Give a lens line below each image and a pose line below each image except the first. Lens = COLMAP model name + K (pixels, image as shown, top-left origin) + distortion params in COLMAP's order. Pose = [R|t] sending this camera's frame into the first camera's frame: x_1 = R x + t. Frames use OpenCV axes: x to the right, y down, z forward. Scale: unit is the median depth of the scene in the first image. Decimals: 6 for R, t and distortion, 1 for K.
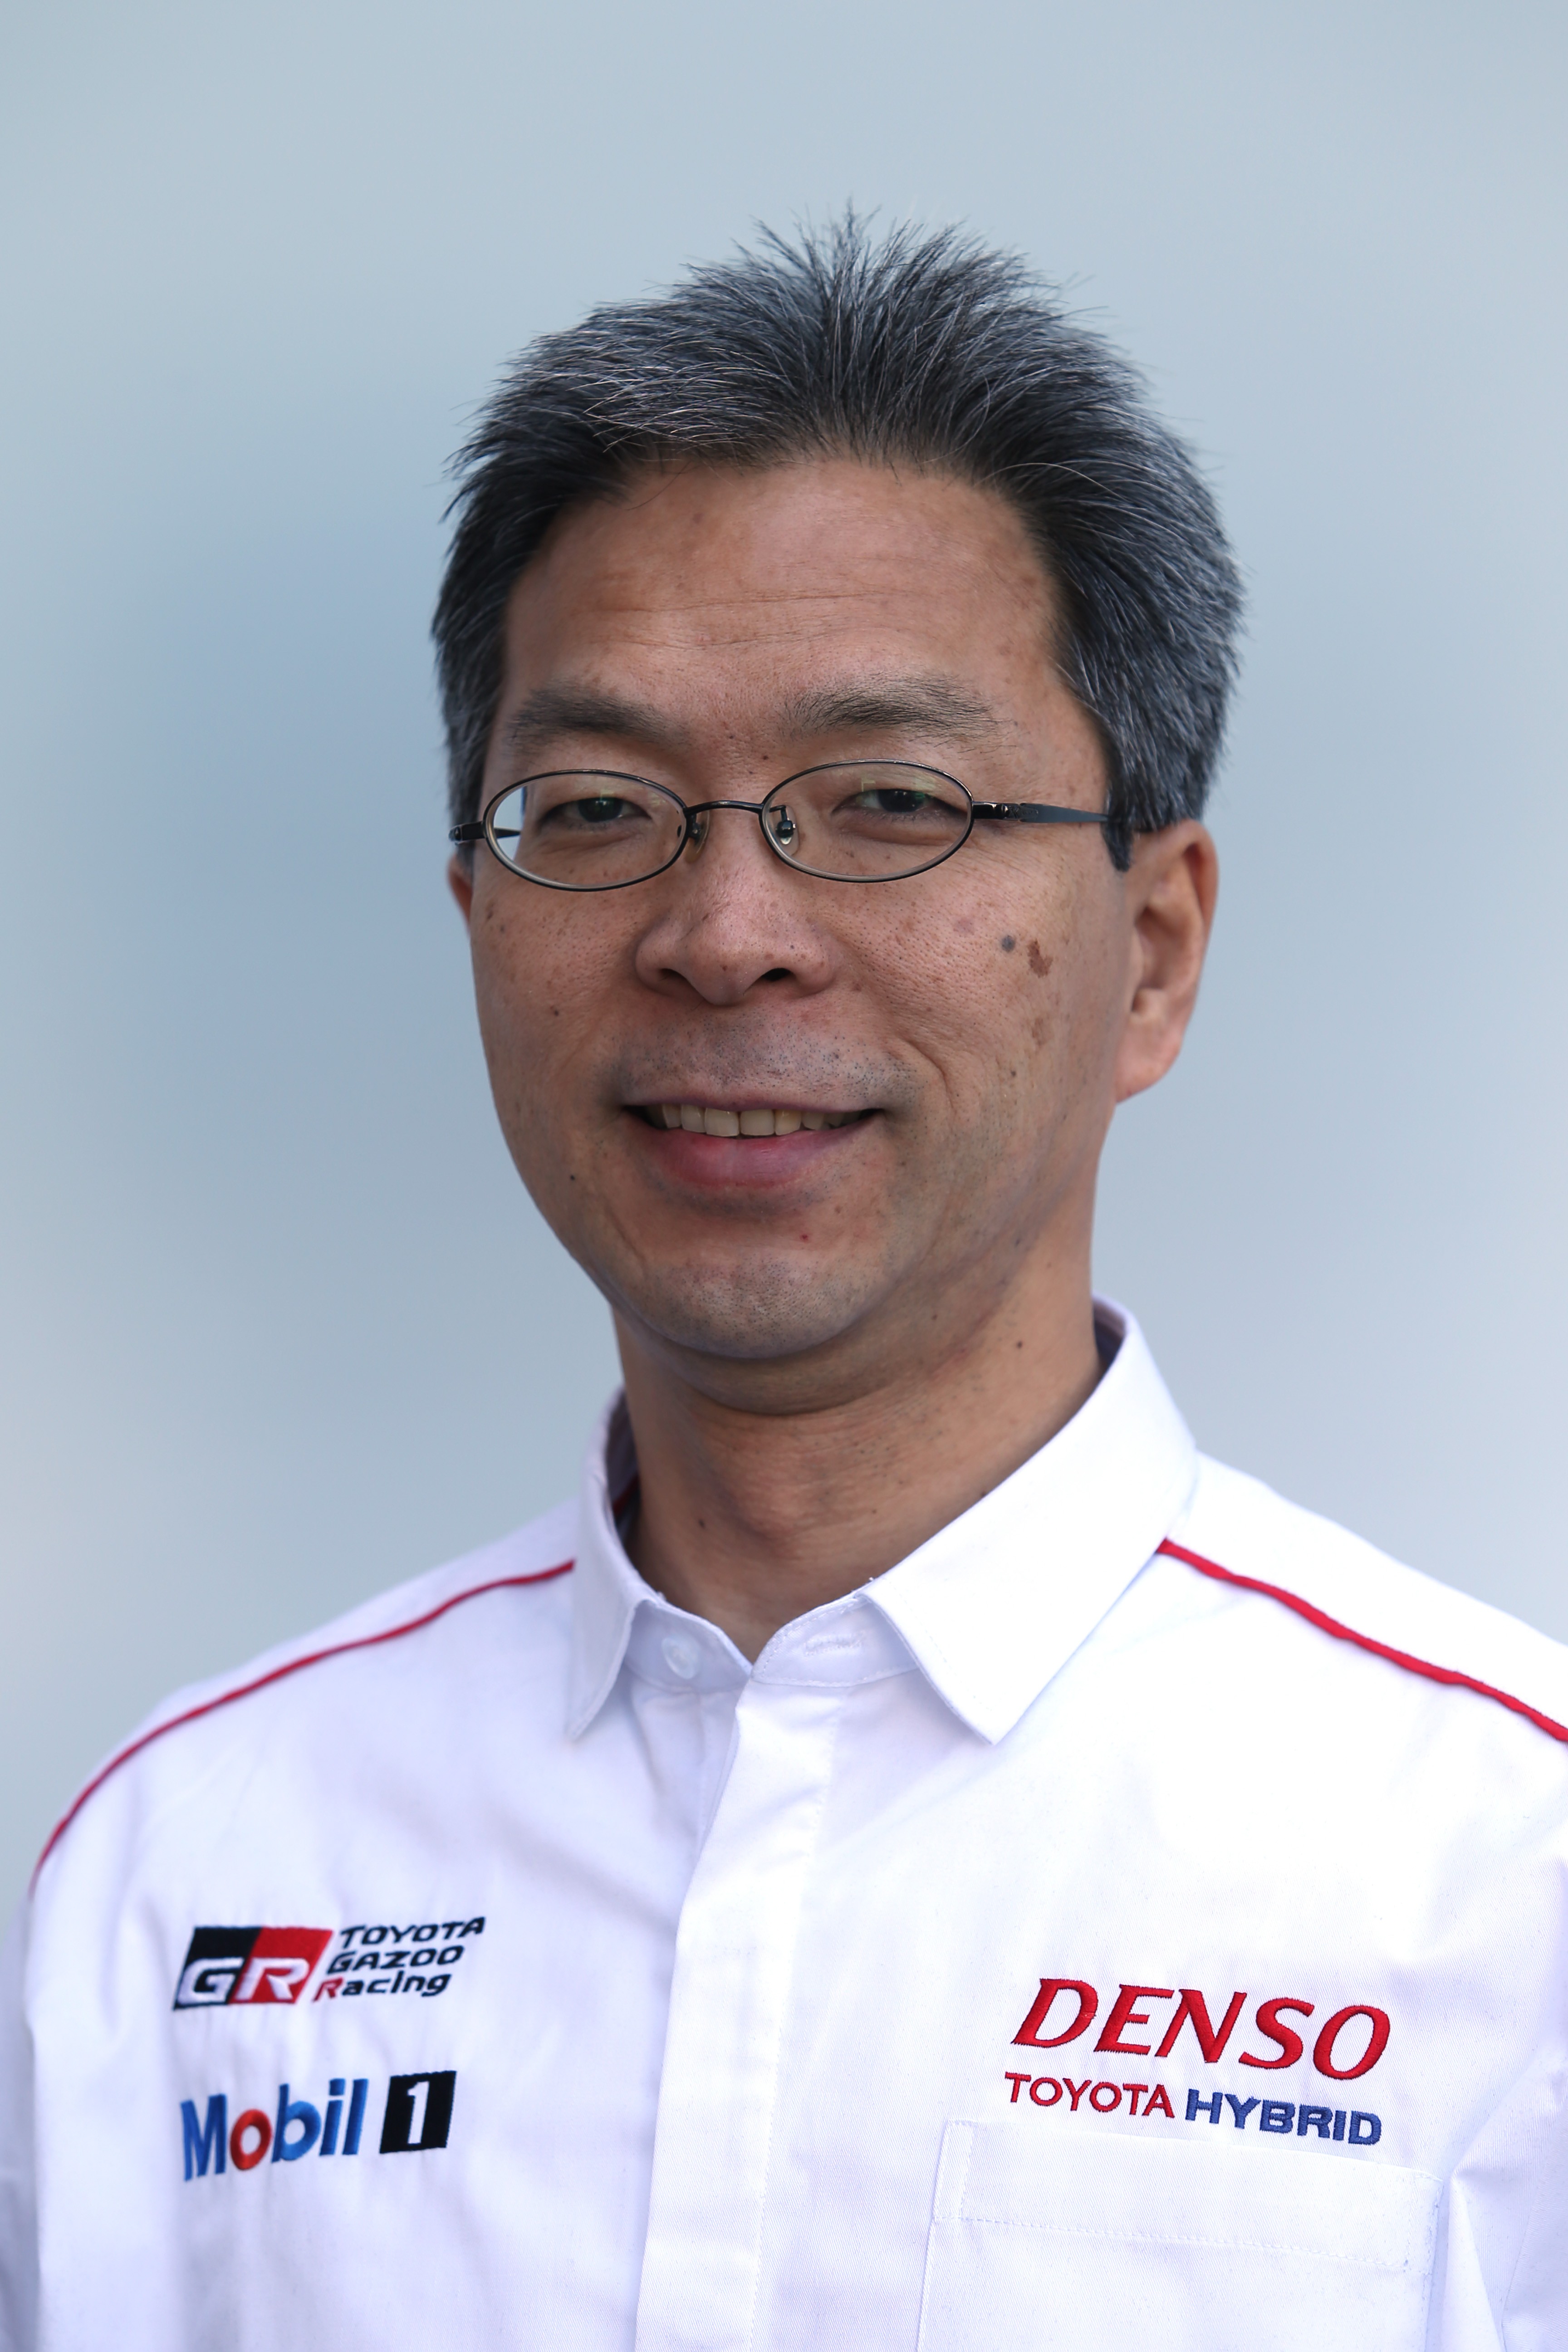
lens RADIAL K [[9557.1, 0, 789.4], [0, 9557.1, 945.7], [0, 0, 1]] dist [1.207026, -108.837111]
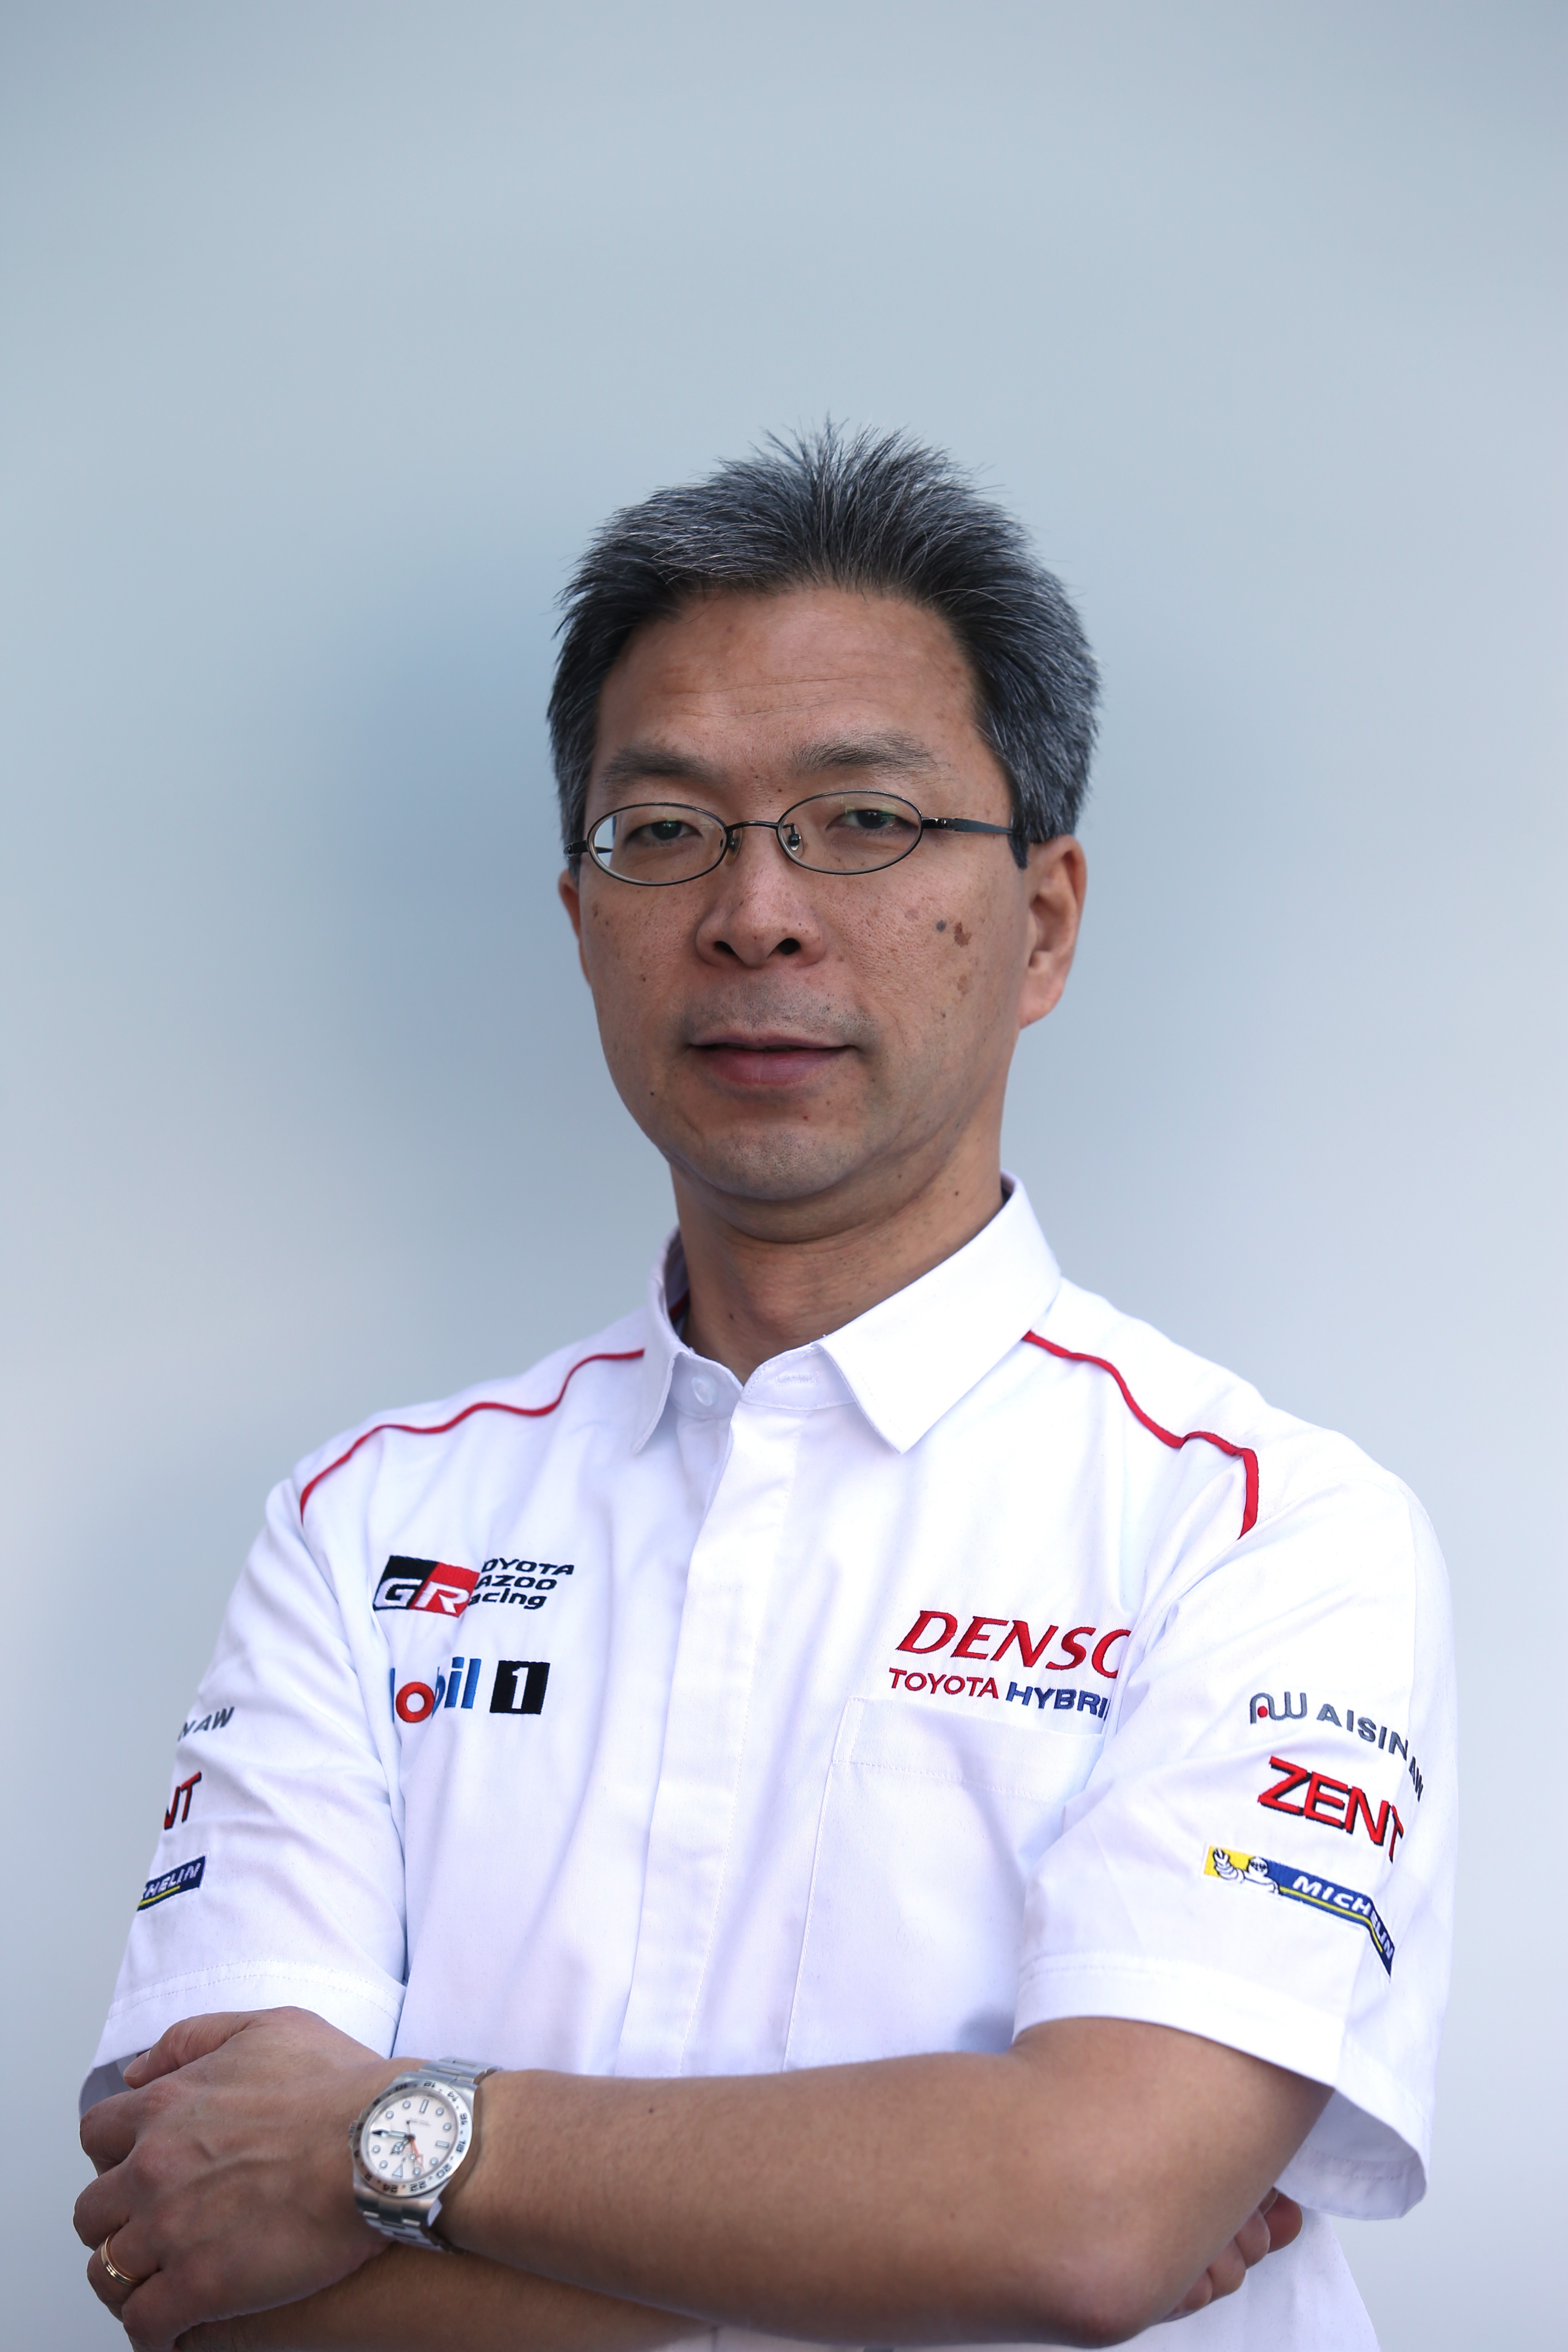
lens RADIAL K [[7212.7, 0, 784.0], [0, 7212.7, 1176.0], [0, 0, 1]] dist [-0.042978, -74.163789]
pose [[0.999721, -0.022106, -0.008291, 0.006180], [0.022442, 0.998830, 0.042837, -0.008683], [0.007334, -0.043011, 0.999048, -0.099841]]
